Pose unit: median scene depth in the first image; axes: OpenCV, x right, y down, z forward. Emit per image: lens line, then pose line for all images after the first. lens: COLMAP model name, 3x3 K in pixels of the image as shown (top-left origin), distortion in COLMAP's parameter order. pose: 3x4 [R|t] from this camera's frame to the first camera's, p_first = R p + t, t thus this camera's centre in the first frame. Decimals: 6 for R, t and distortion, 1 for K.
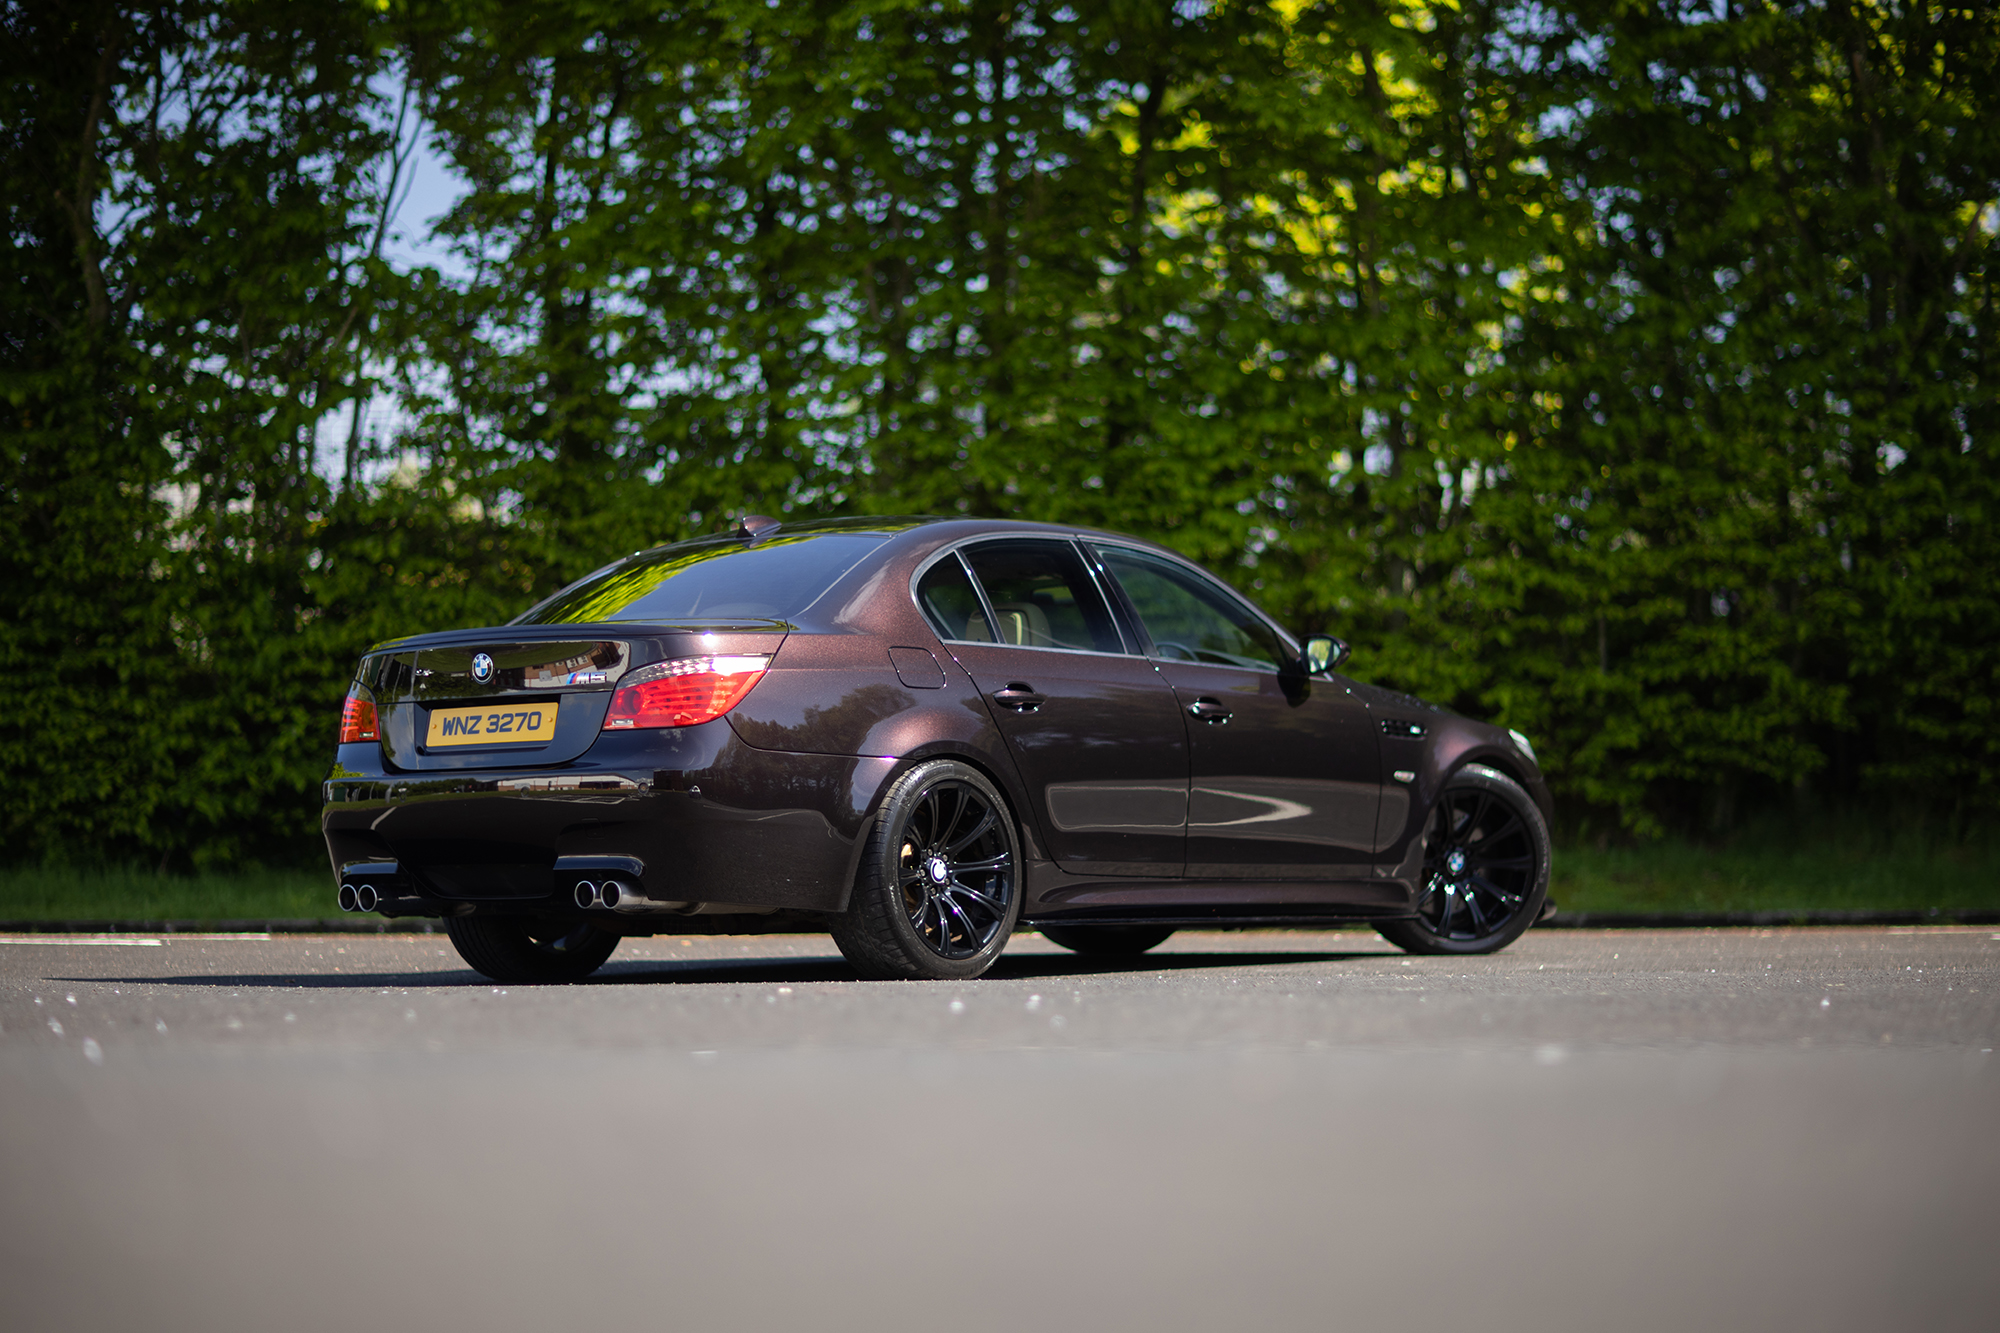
lens RADIAL K [[4807.9, 0, 994.3], [0, 4807.9, 662.5], [0, 0, 1]] dist [-0.072056, 0.000000]
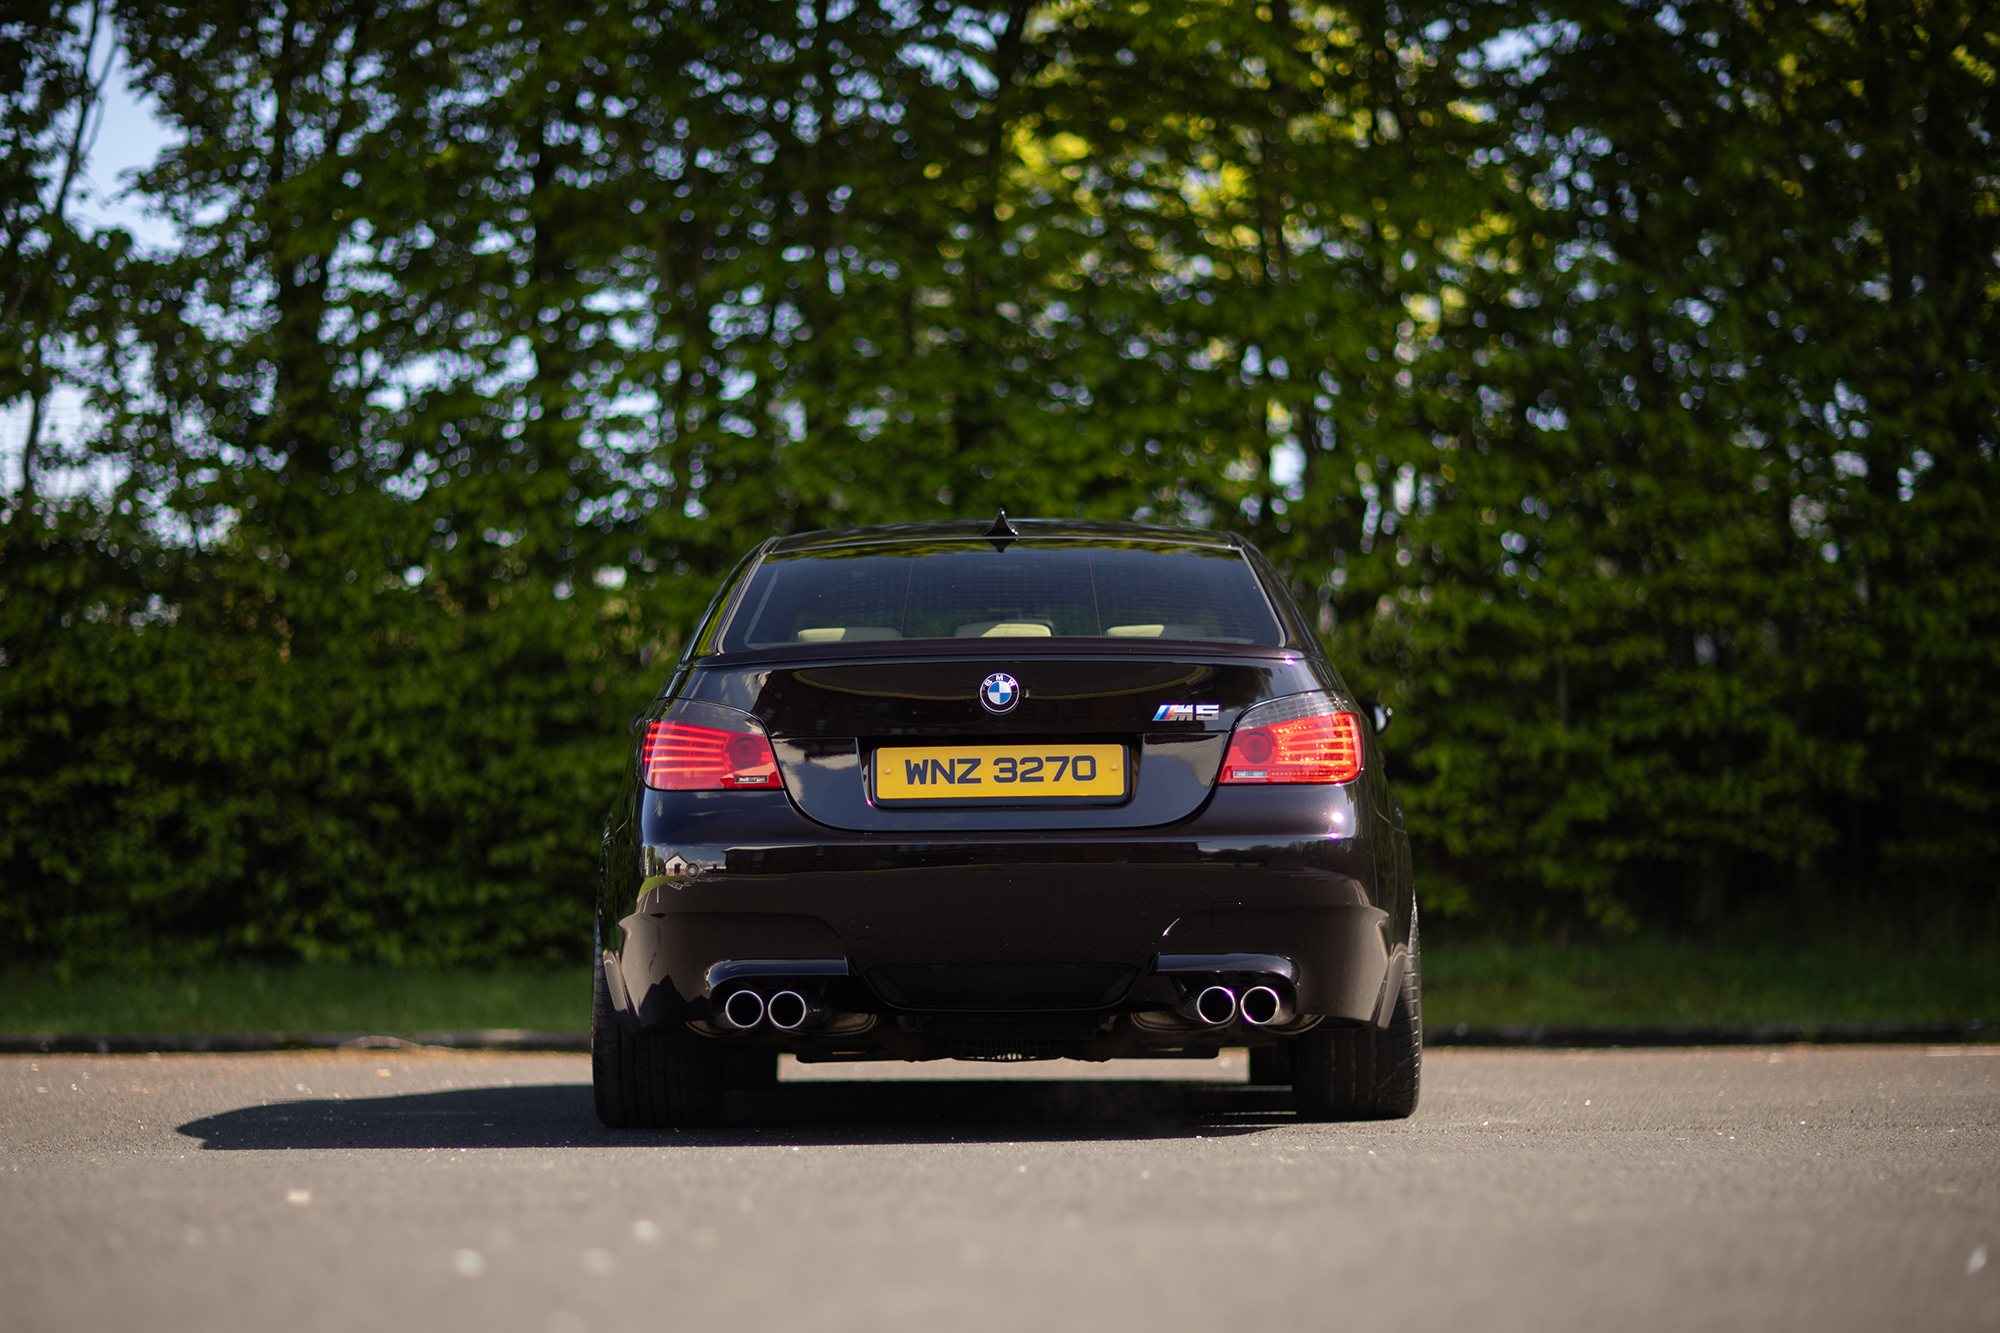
lens RADIAL K [[4807.9, 0, 986.1], [0, 4807.9, 742.5], [0, 0, 1]] dist [-0.072056, 0.000000]
pose [[0.999951, -0.000571, 0.009916, 0.020932], [0.000548, 0.999997, 0.002347, 0.002550], [-0.009918, -0.002342, 0.999948, 0.187886]]
